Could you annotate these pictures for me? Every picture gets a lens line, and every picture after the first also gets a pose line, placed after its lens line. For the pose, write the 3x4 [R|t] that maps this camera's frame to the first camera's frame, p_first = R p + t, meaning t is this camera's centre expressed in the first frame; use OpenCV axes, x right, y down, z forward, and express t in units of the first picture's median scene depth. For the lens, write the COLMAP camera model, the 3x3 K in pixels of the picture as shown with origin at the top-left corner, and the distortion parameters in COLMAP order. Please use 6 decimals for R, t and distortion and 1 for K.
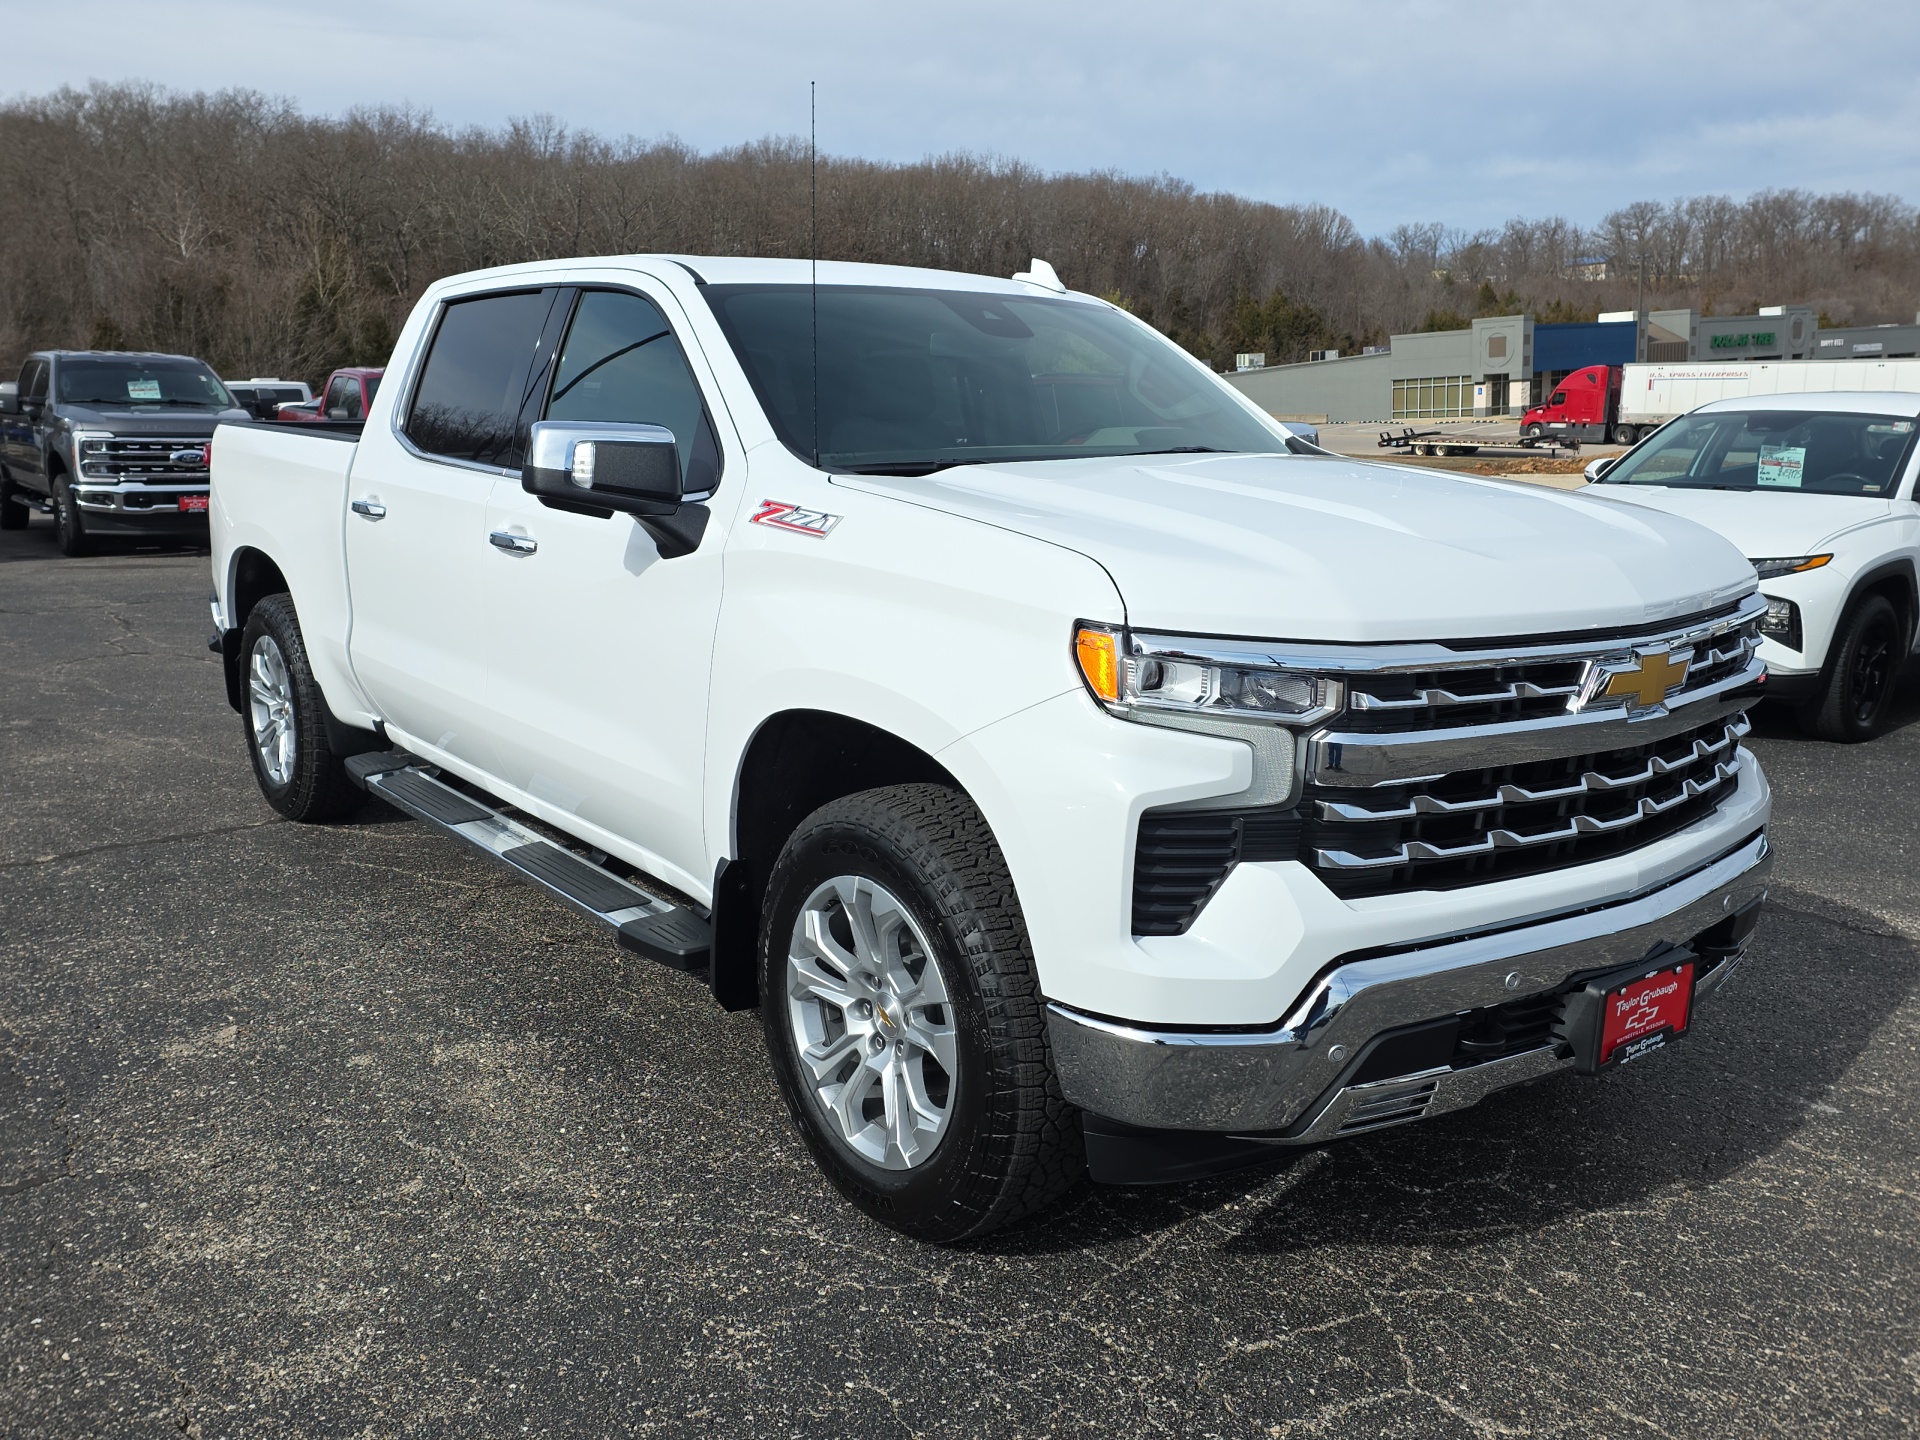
lens RADIAL K [[1556.4, 0, 960.0], [0, 1556.4, 720.0], [0, 0, 1]] dist [0.118474, -0.143207]
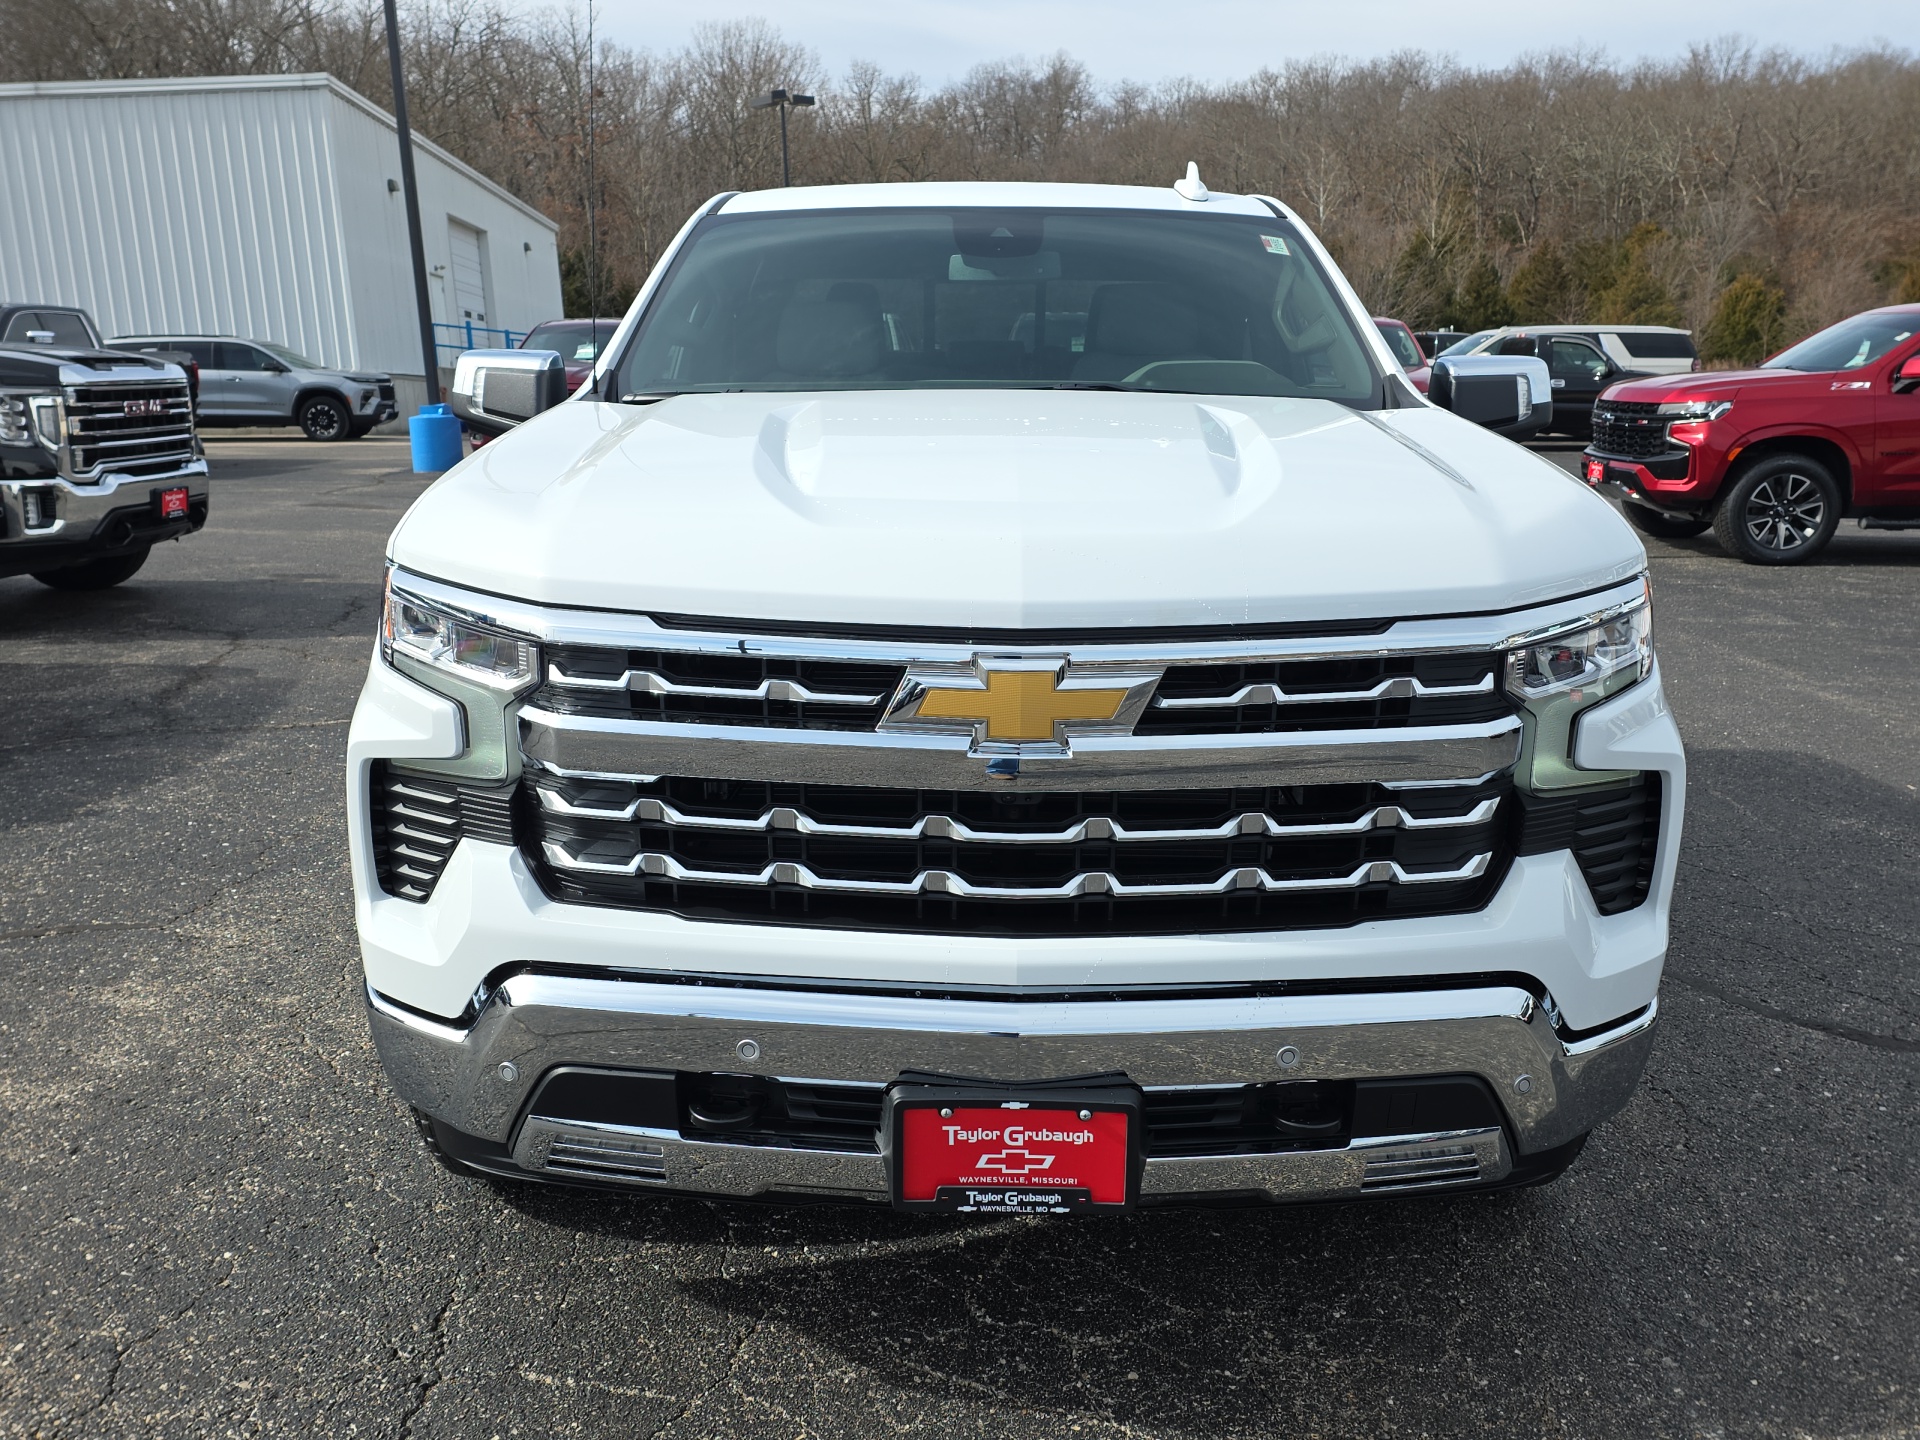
lens RADIAL K [[1556.4, 0, 960.0], [0, 1556.4, 720.0], [0, 0, 1]] dist [0.118474, -0.143207]
pose [[0.783057, 0.138709, -0.606285, 0.828791], [-0.120496, 0.990178, 0.070909, -0.064481], [0.610166, 0.017530, 0.792080, 0.406289]]
